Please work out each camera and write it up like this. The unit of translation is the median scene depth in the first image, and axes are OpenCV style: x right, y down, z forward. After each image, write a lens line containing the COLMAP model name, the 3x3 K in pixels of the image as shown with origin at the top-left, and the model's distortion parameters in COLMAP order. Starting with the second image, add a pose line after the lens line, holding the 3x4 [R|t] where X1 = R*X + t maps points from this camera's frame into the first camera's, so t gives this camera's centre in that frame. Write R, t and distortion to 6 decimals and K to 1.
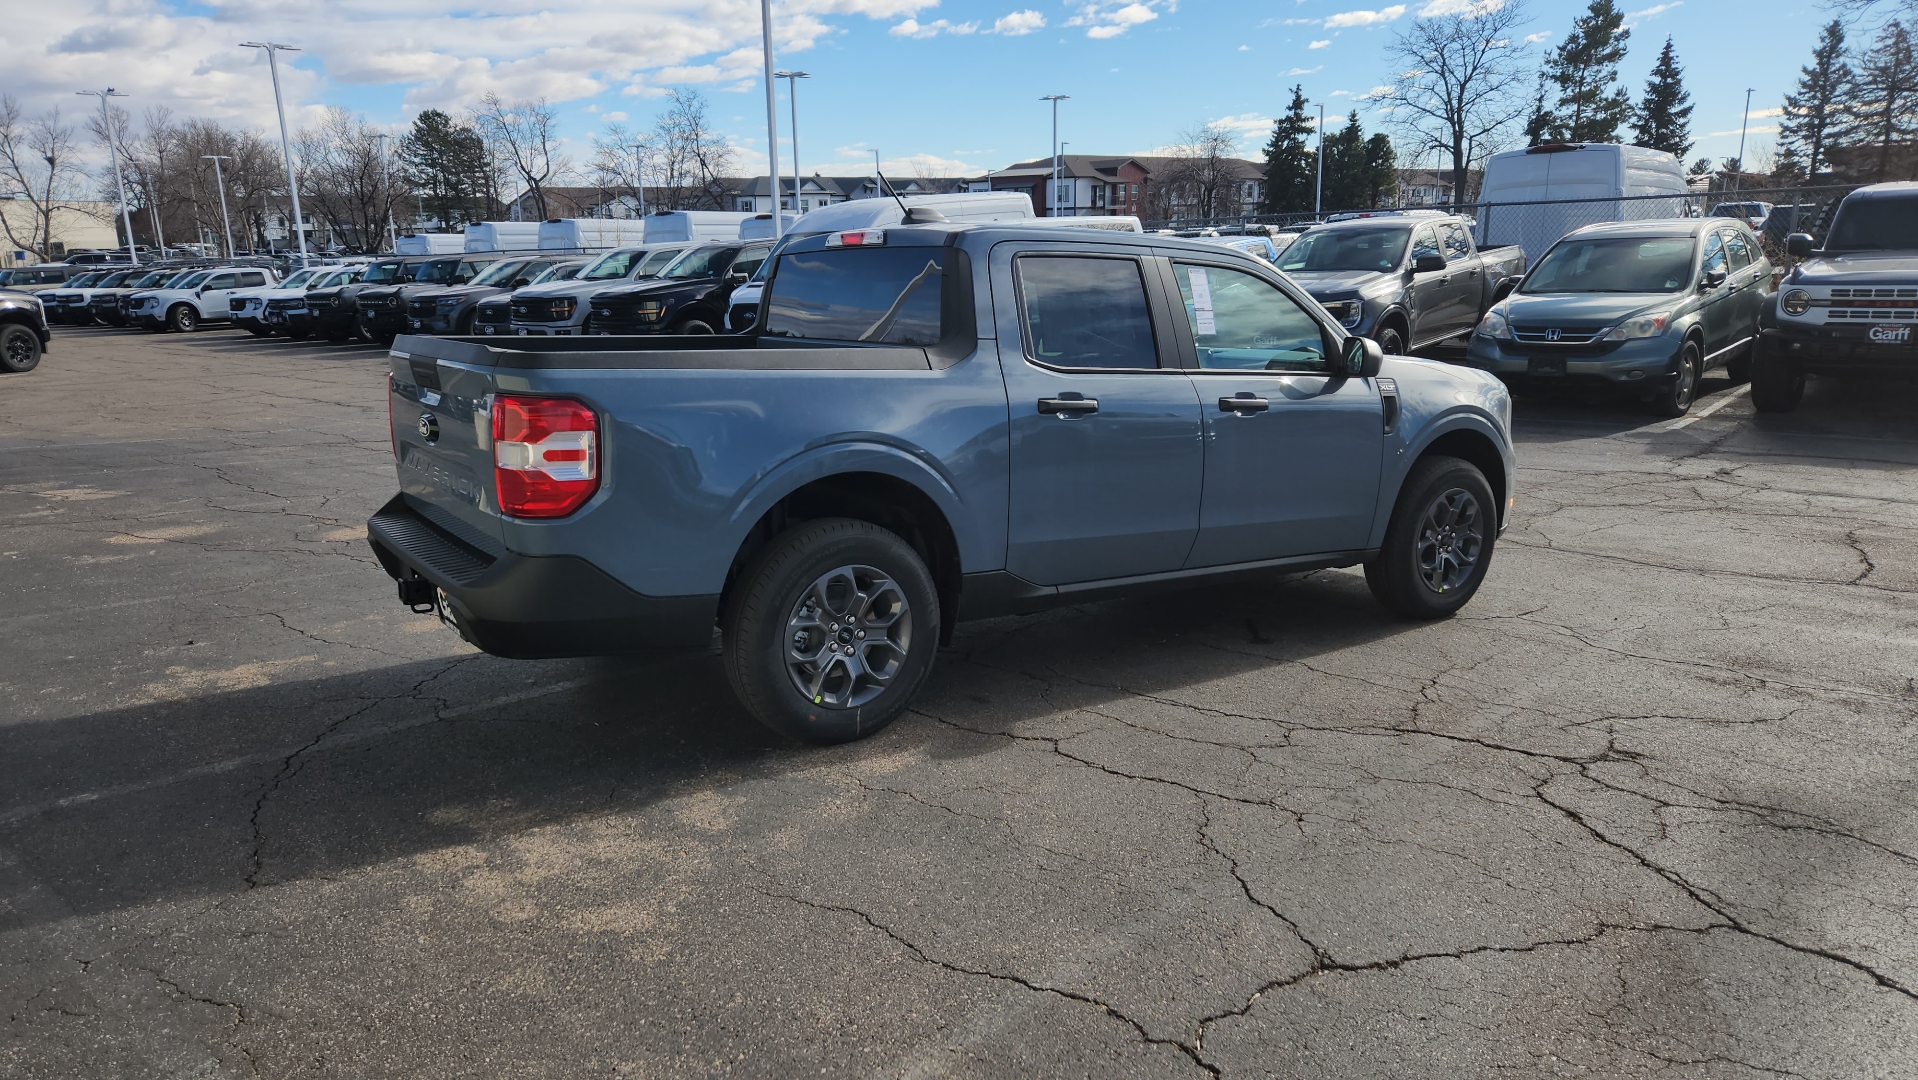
lens RADIAL K [[1281.6, 0, 930.2], [0, 1281.6, 555.7], [0, 0, 1]] dist [0.069394, -0.056129]
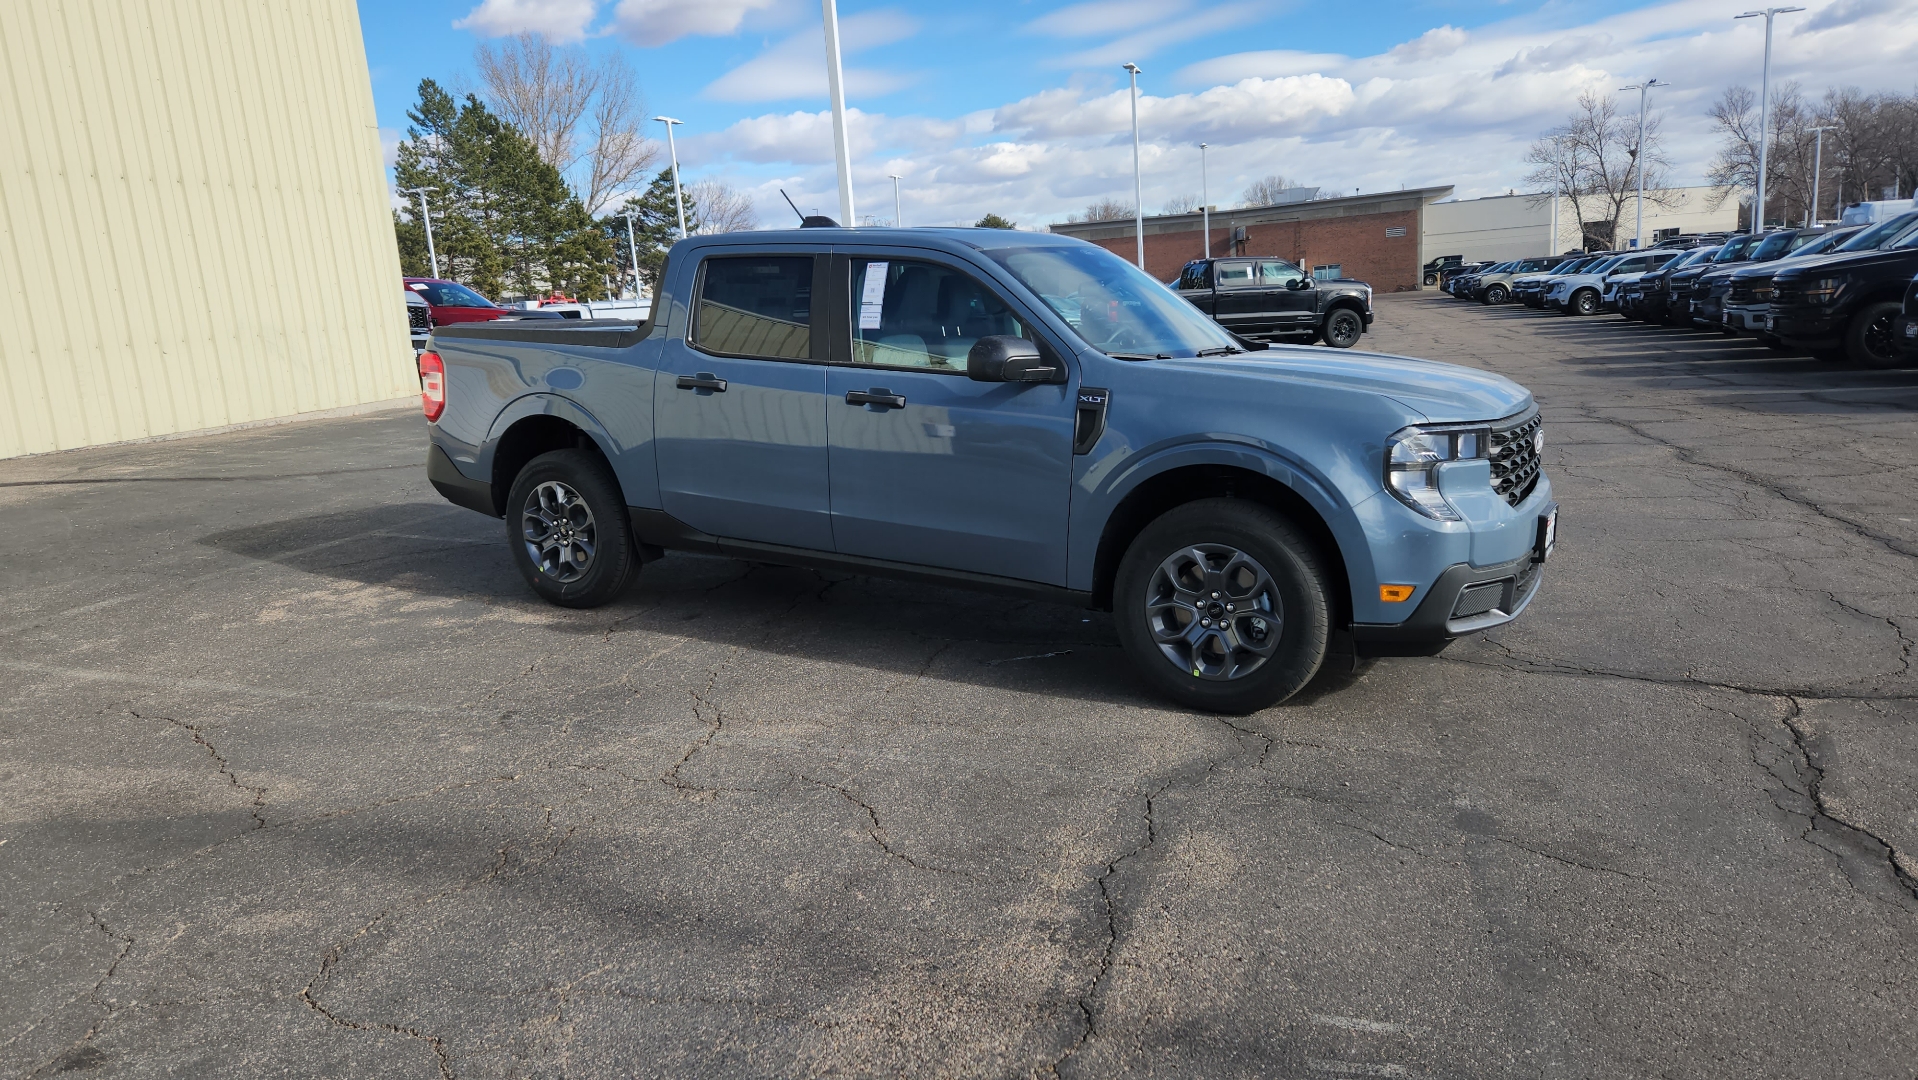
lens RADIAL K [[1278.8, 0, 922.0], [0, 1278.8, 545.7], [0, 0, 1]] dist [0.070287, -0.055707]
pose [[0.424882, 0.170415, -0.889063, 0.996778], [-0.164654, 0.980287, 0.109212, -0.103982], [0.890148, 0.099986, 0.444566, 0.520740]]
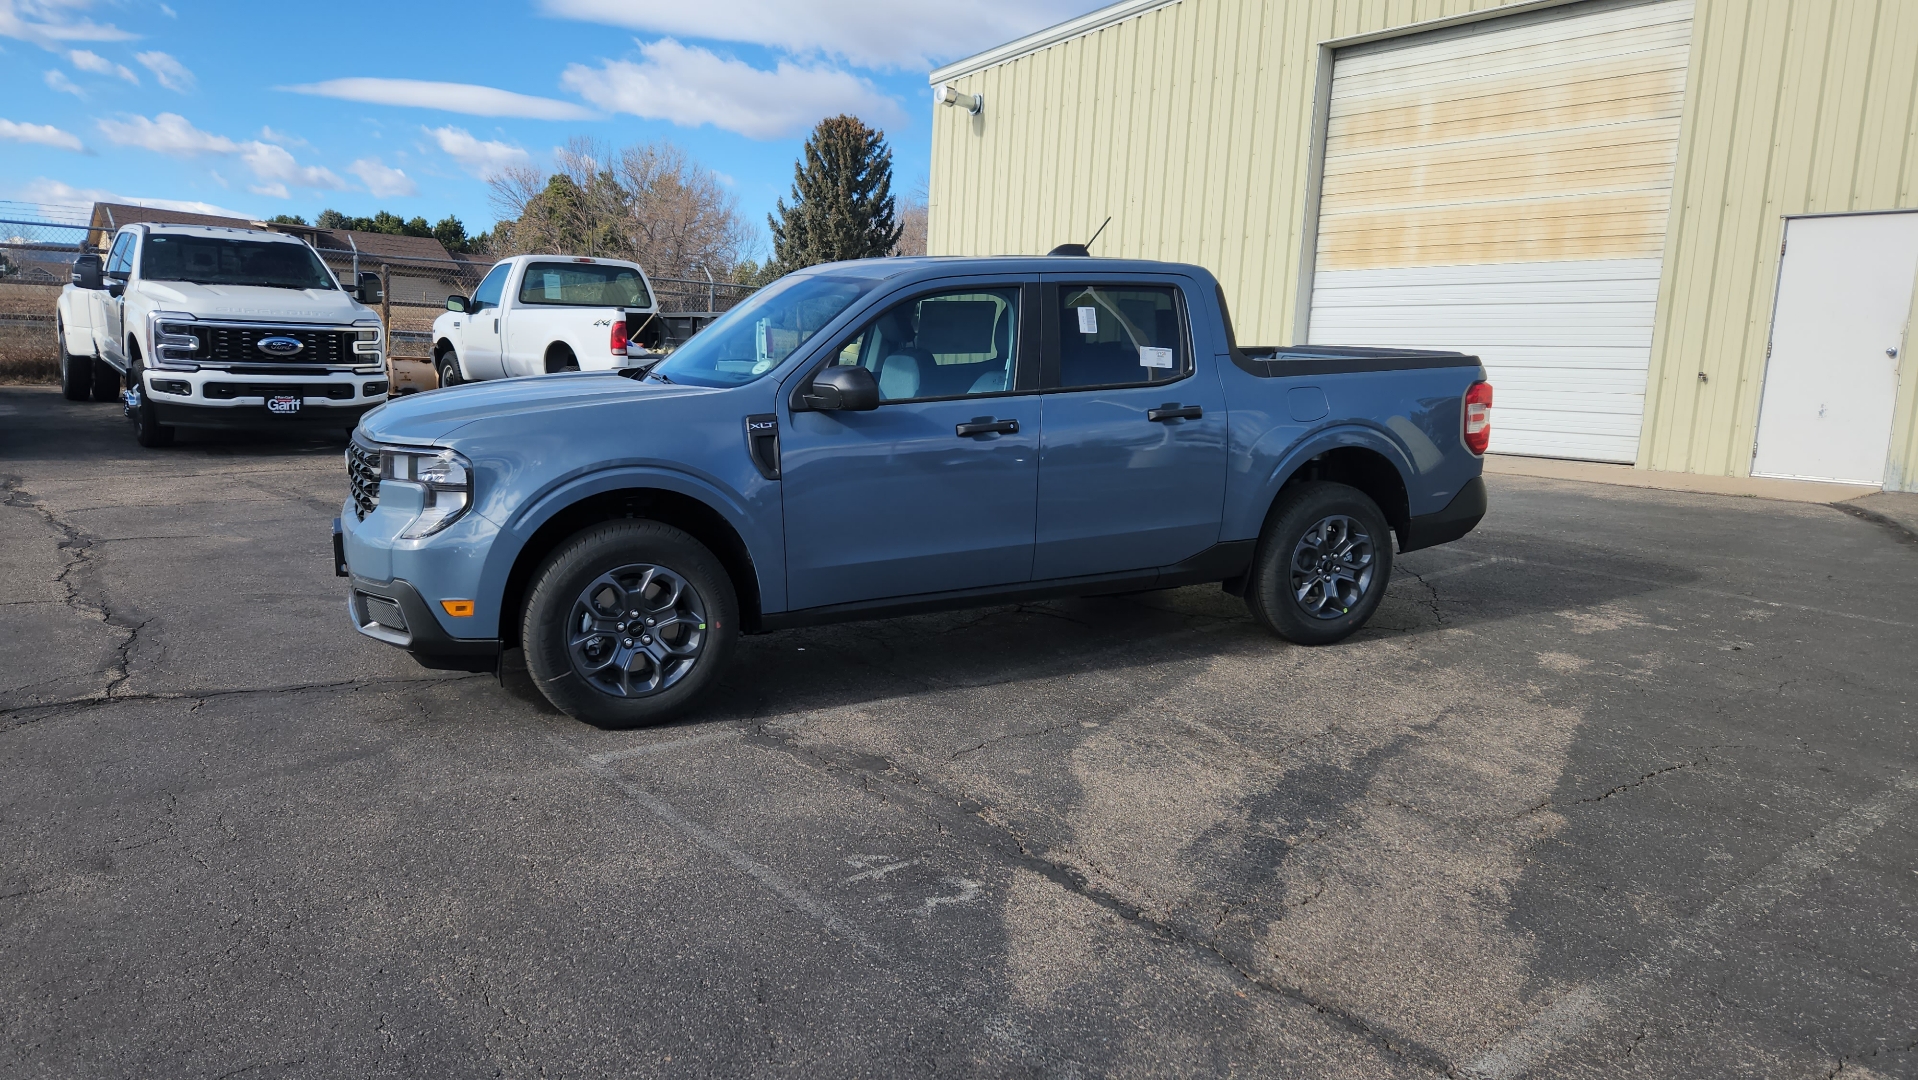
lens RADIAL K [[1281.6, 0, 927.4], [0, 1281.6, 534.7], [0, 0, 1]] dist [0.069394, -0.056129]
pose [[-0.989042, -0.043843, 0.140972, -0.047587], [0.010939, 0.930495, 0.366142, -0.399836], [-0.147226, 0.363672, -0.919819, 1.933156]]
